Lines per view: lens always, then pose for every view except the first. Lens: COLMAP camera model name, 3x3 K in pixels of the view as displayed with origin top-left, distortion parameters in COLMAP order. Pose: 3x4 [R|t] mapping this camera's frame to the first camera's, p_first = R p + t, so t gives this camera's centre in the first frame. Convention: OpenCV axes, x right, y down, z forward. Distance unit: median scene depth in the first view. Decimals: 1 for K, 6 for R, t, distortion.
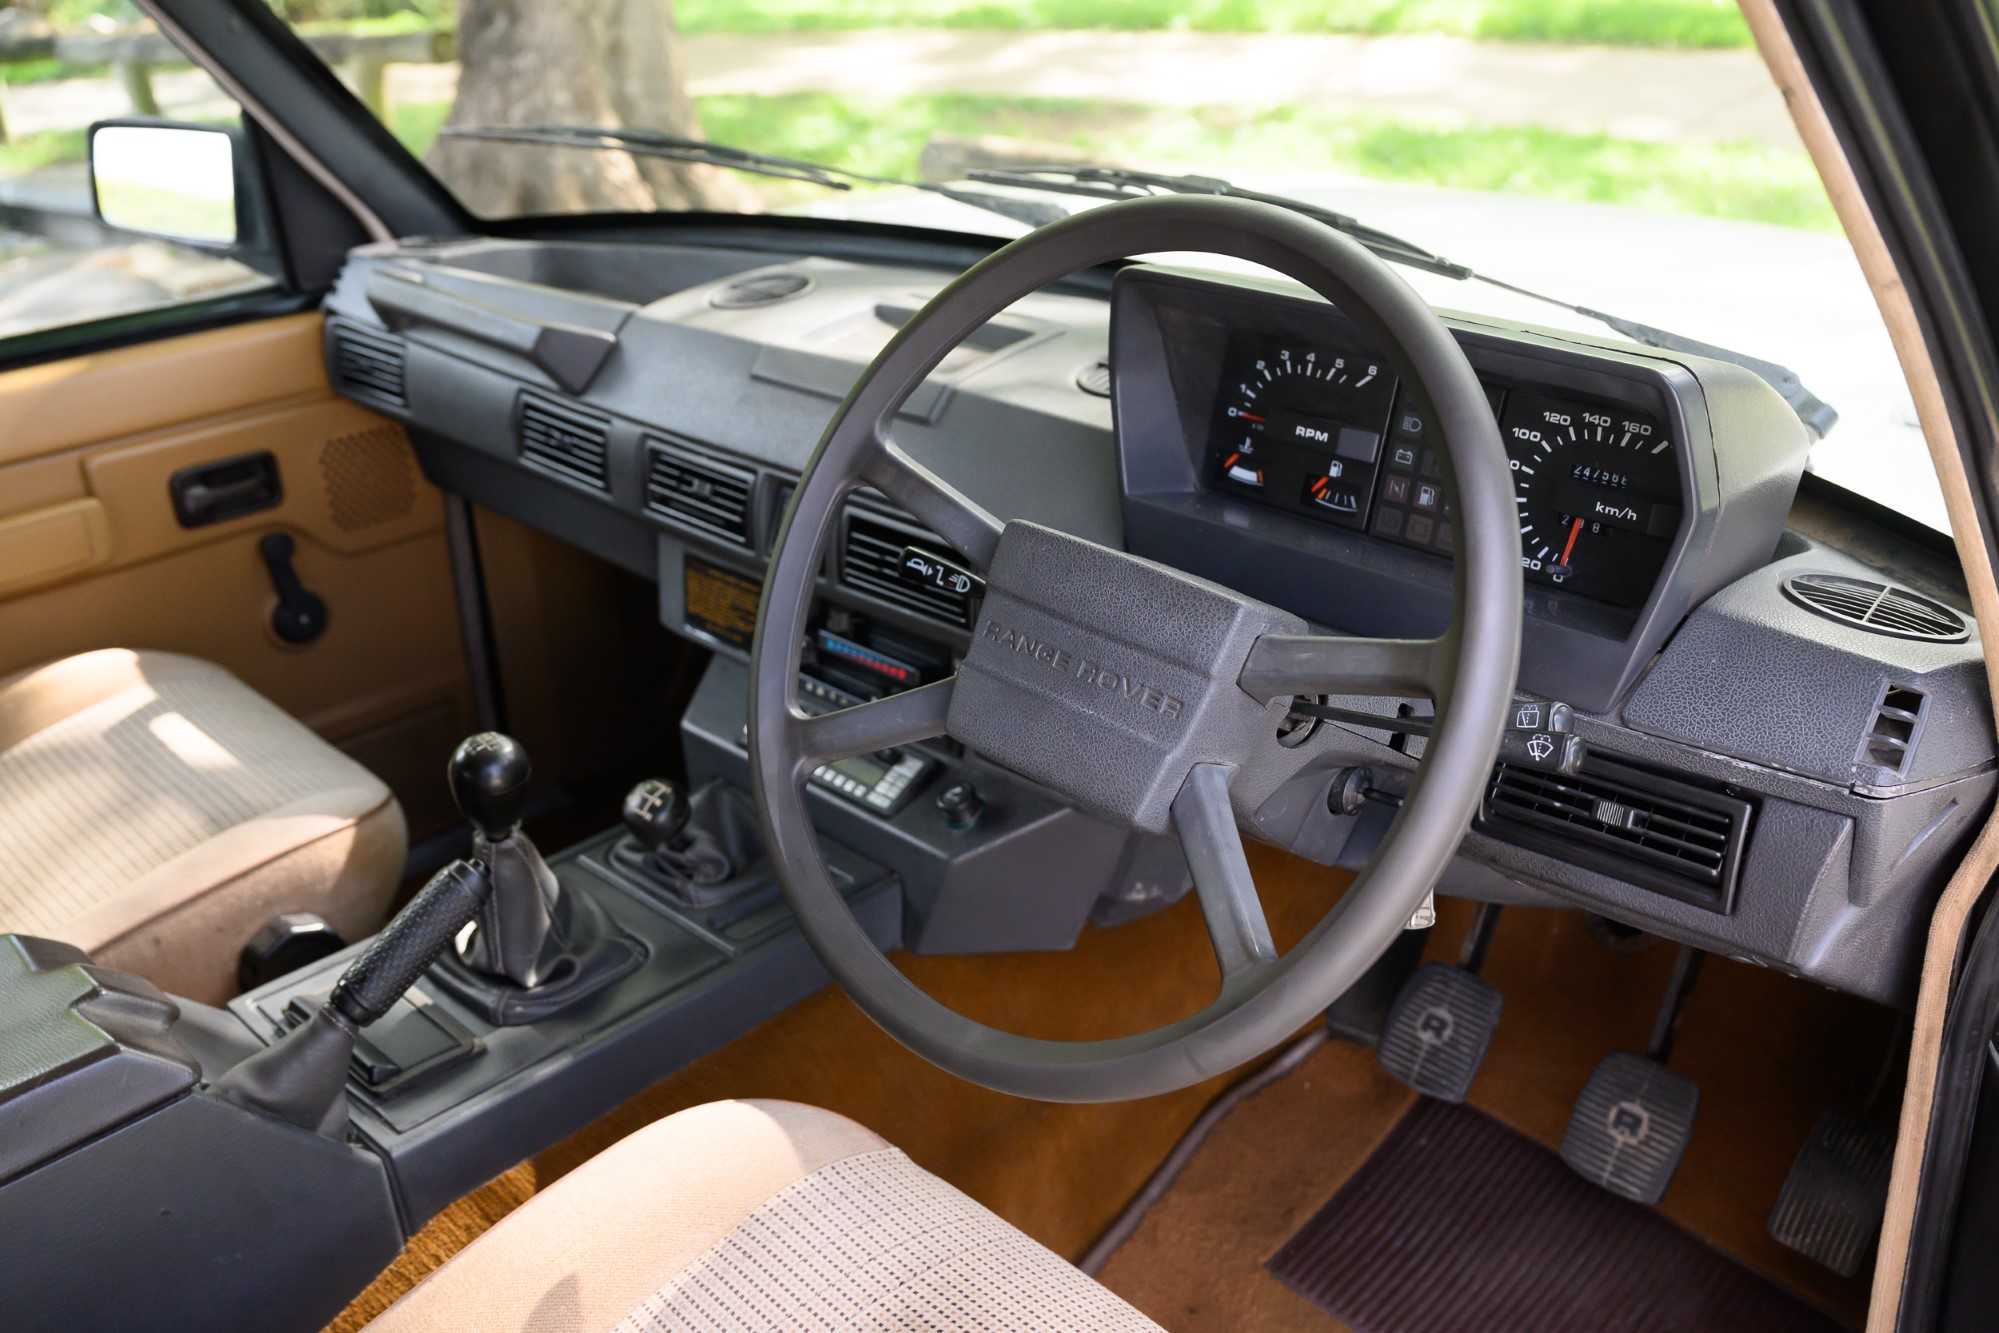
lens RADIAL K [[1907.7, 0, 999.5], [0, 1907.7, 666.5], [0, 0, 1]] dist [0.077109, -0.001156]
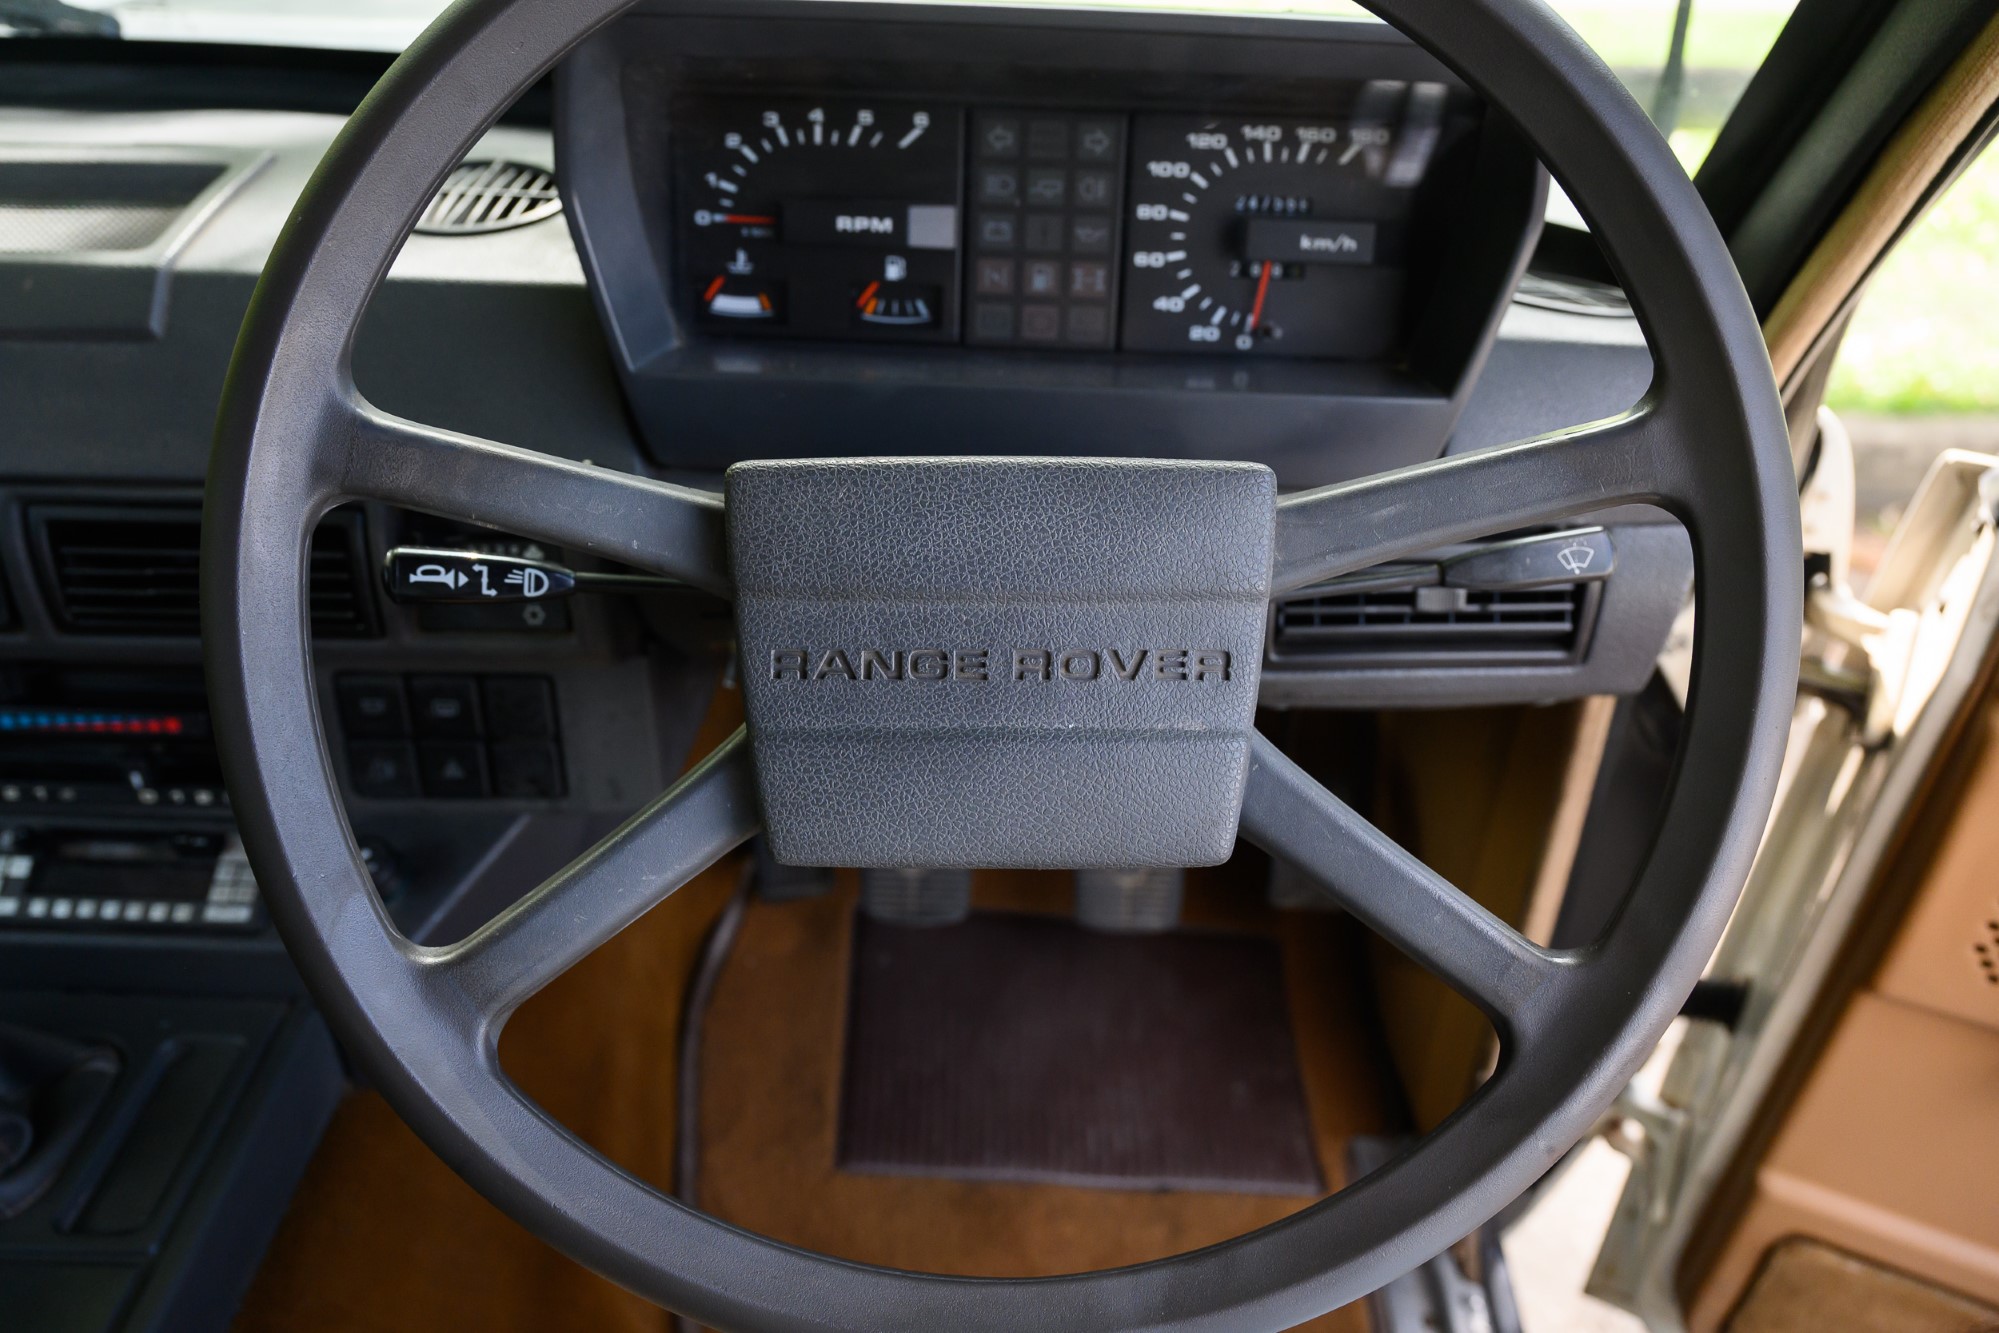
lens RADIAL K [[1528.9, 0, 999.6], [0, 1528.9, 719.0], [0, 0, 1]] dist [0.002295, 0.001693]
pose [[0.704860, -0.377486, 0.600564, -0.212599], [0.250595, 0.924565, 0.287023, -0.101006], [-0.663607, -0.051812, 0.746285, 0.523850]]
